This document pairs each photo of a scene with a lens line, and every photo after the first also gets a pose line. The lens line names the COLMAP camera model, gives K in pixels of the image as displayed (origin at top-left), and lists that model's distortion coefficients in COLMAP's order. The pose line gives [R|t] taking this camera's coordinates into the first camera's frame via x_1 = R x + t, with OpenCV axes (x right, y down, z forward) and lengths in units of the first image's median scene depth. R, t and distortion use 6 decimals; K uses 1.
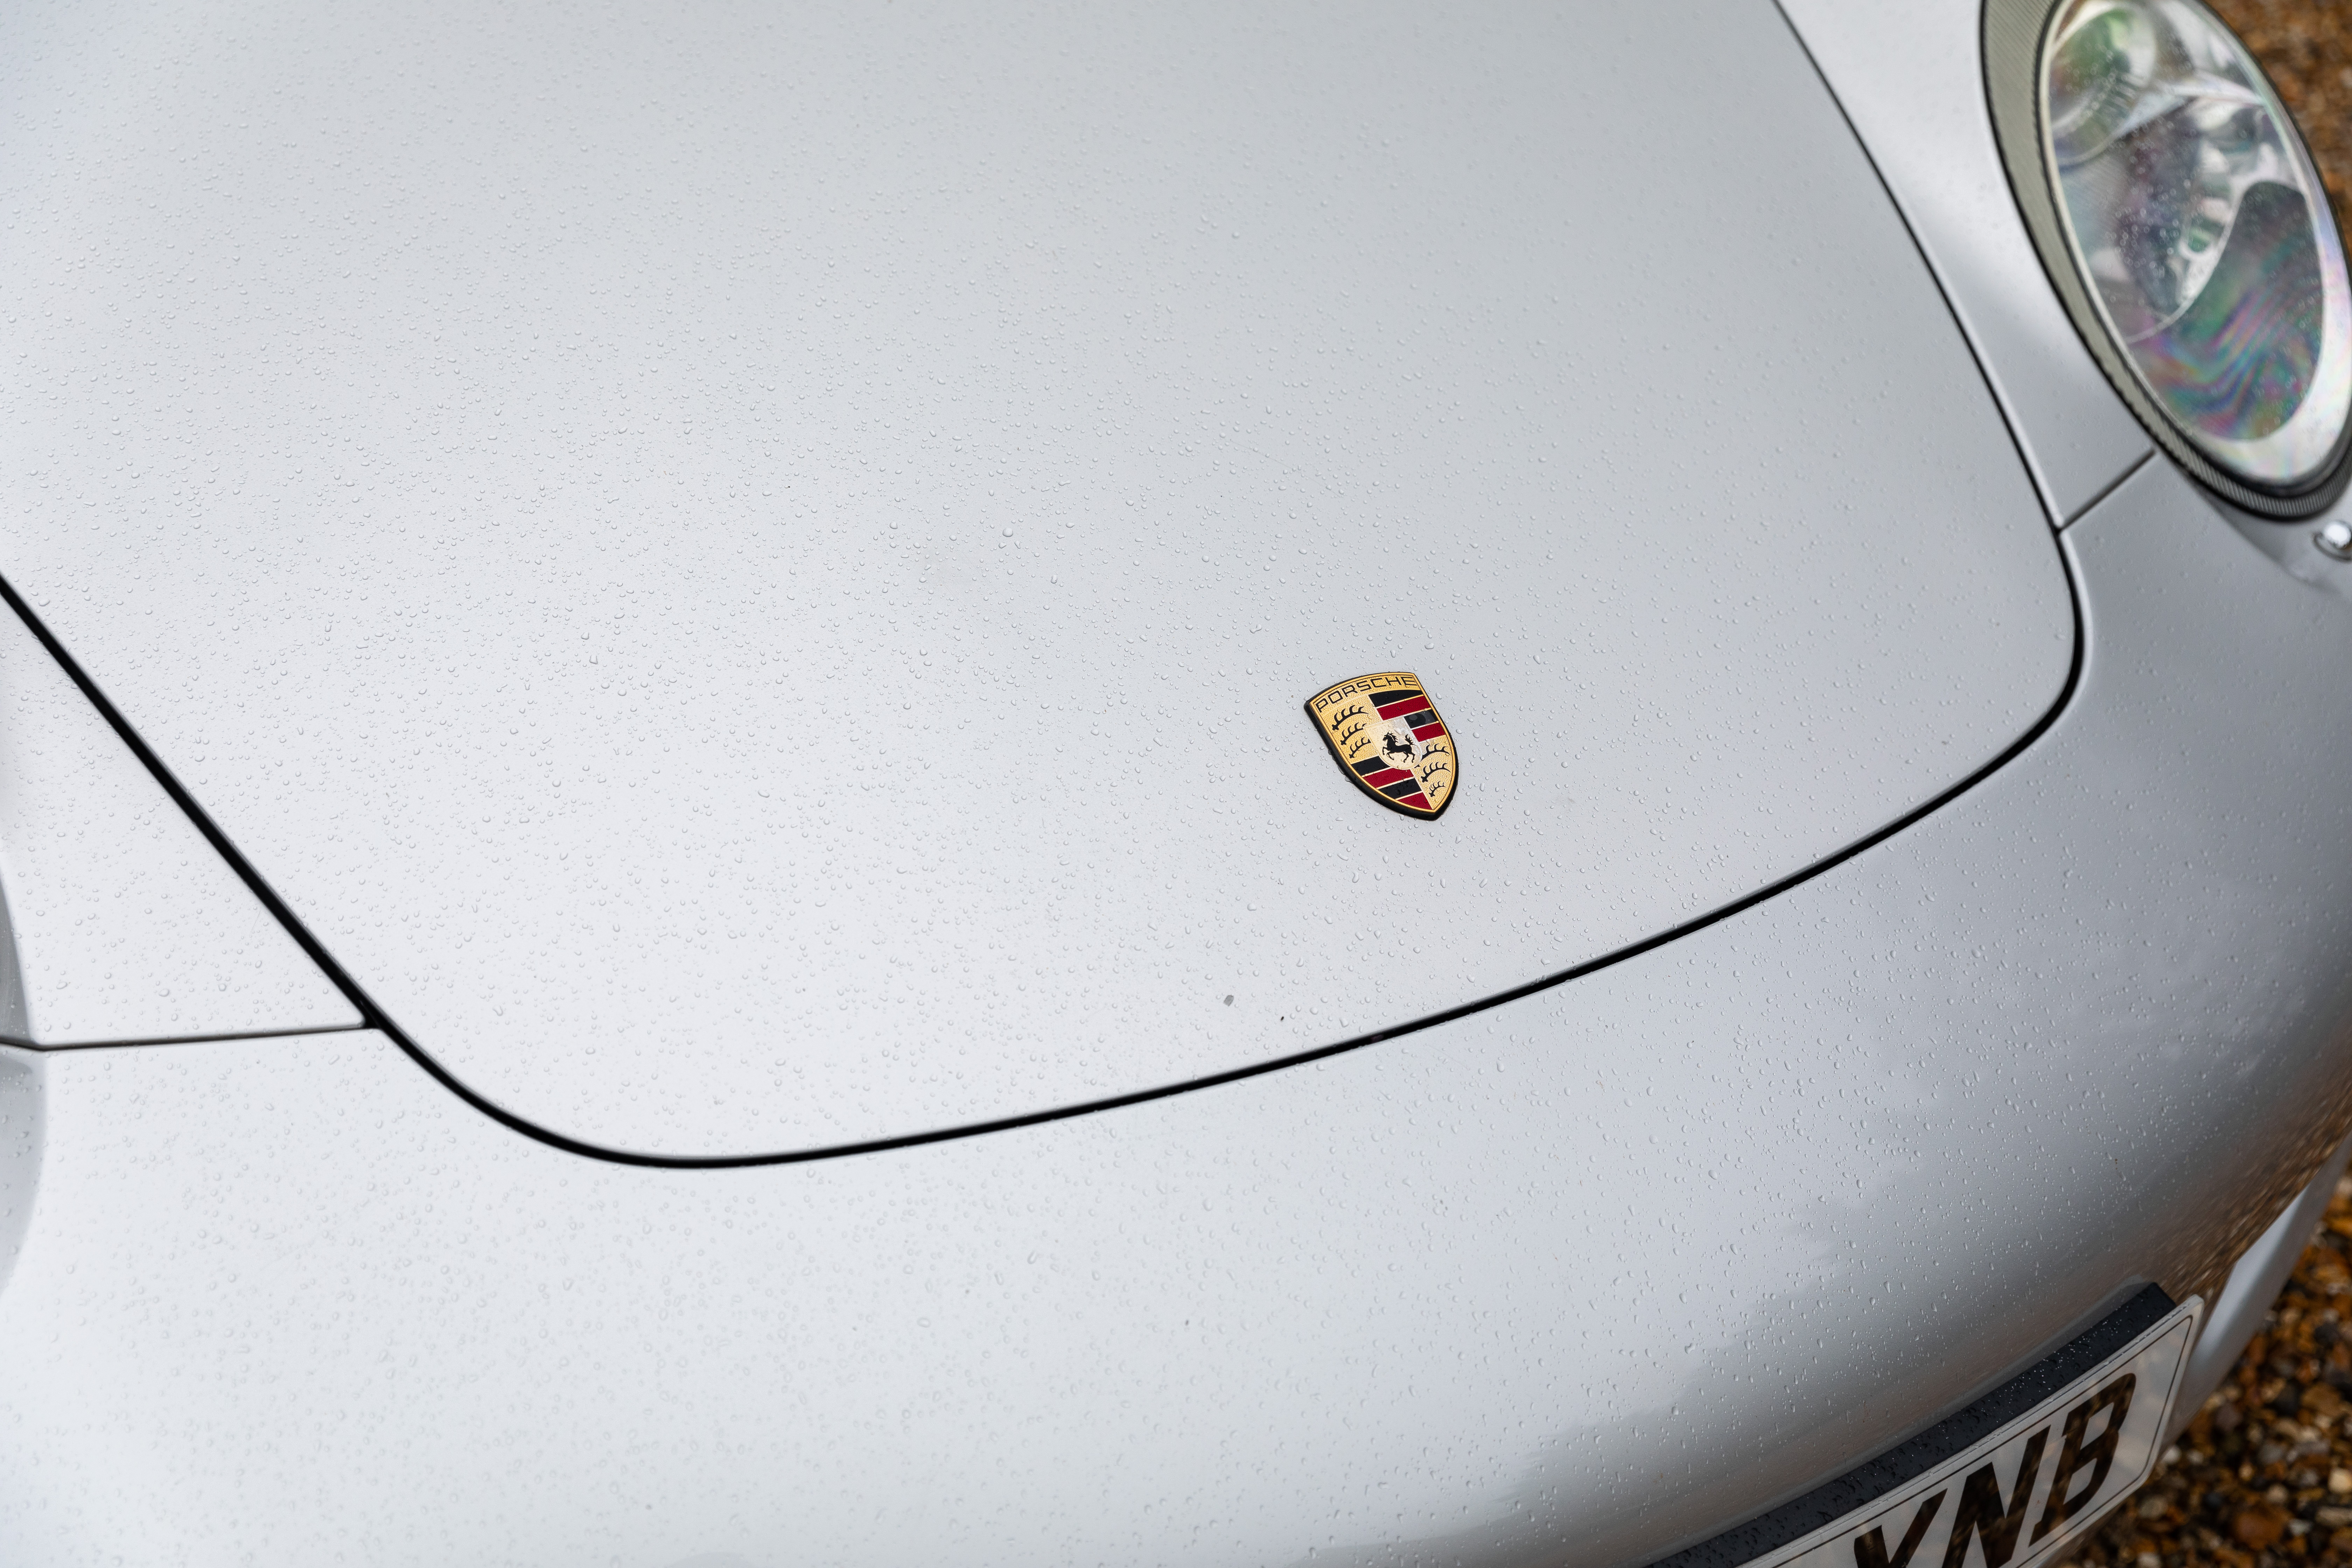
lens RADIAL K [[3070.5, 0, 1176.0], [0, 3070.5, 784.0], [0, 0, 1]] dist [-0.010897, 0.059440]
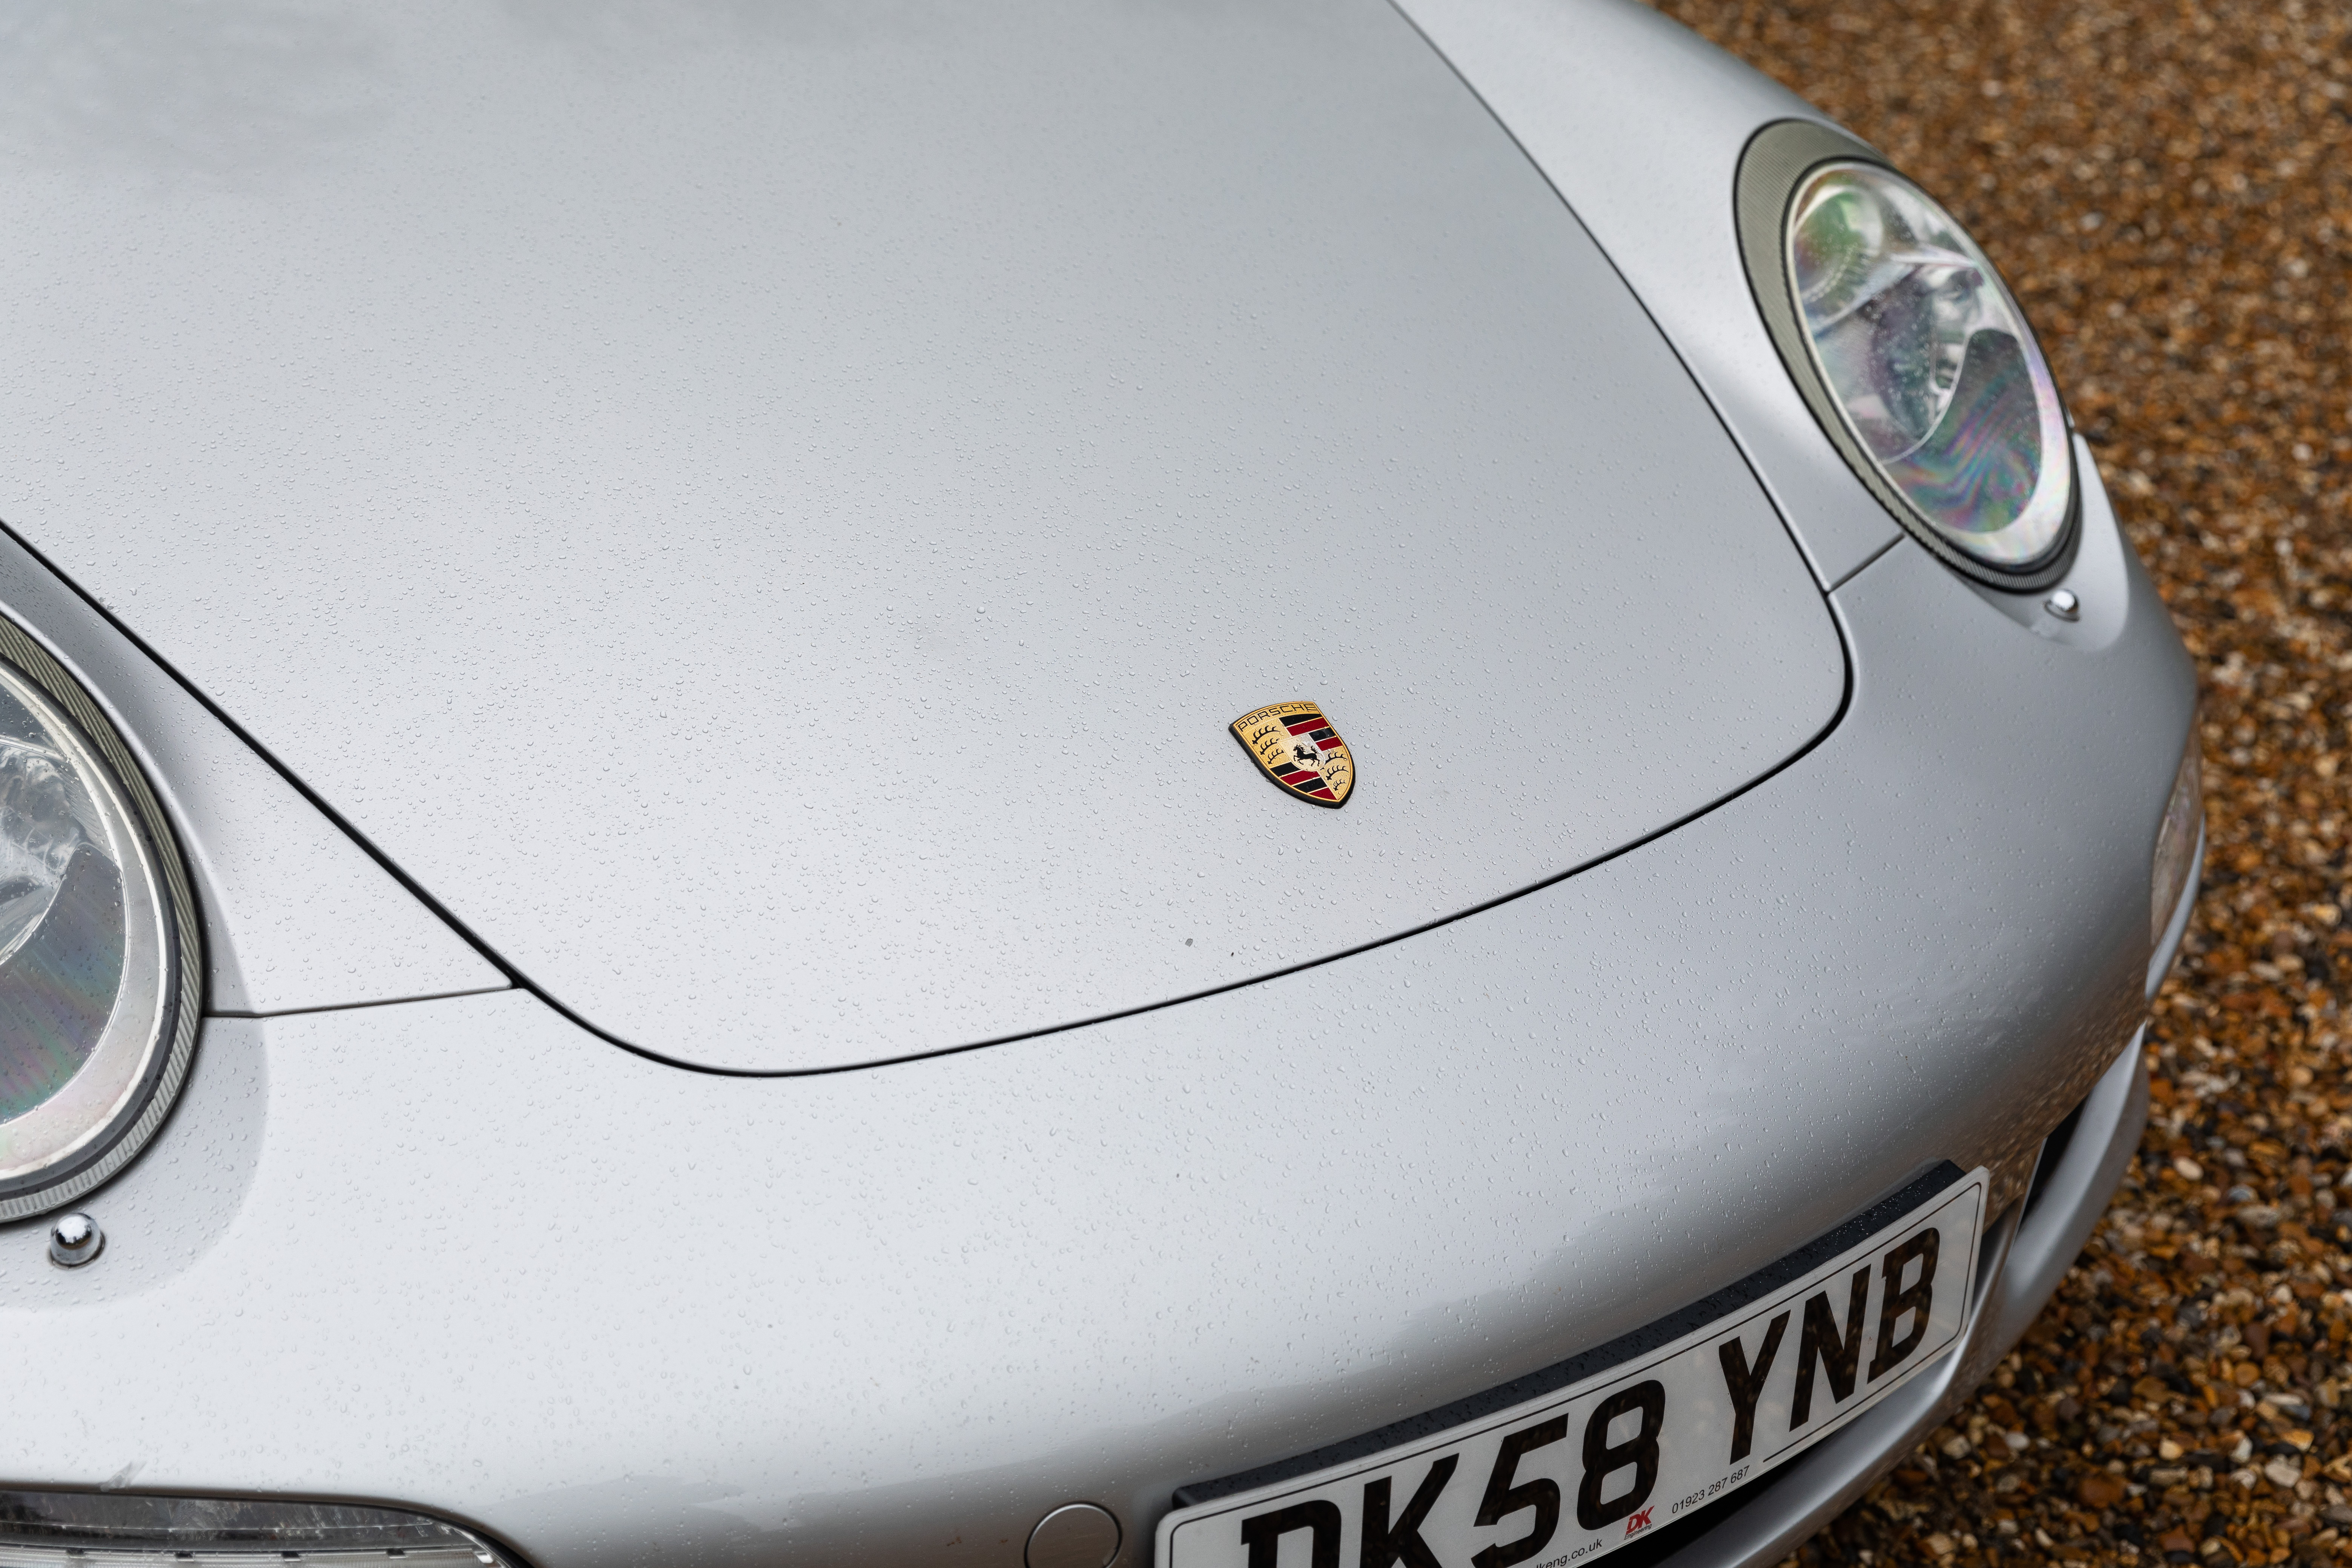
lens RADIAL K [[3377.4, 0, 1176.0], [0, 3377.4, 784.0], [0, 0, 1]] dist [0.009429, -0.000124]
pose [[0.996572, -0.060995, 0.055896, -0.047532], [0.067805, 0.989276, -0.129369, 0.142614], [-0.047406, 0.132715, 0.990020, -0.293387]]
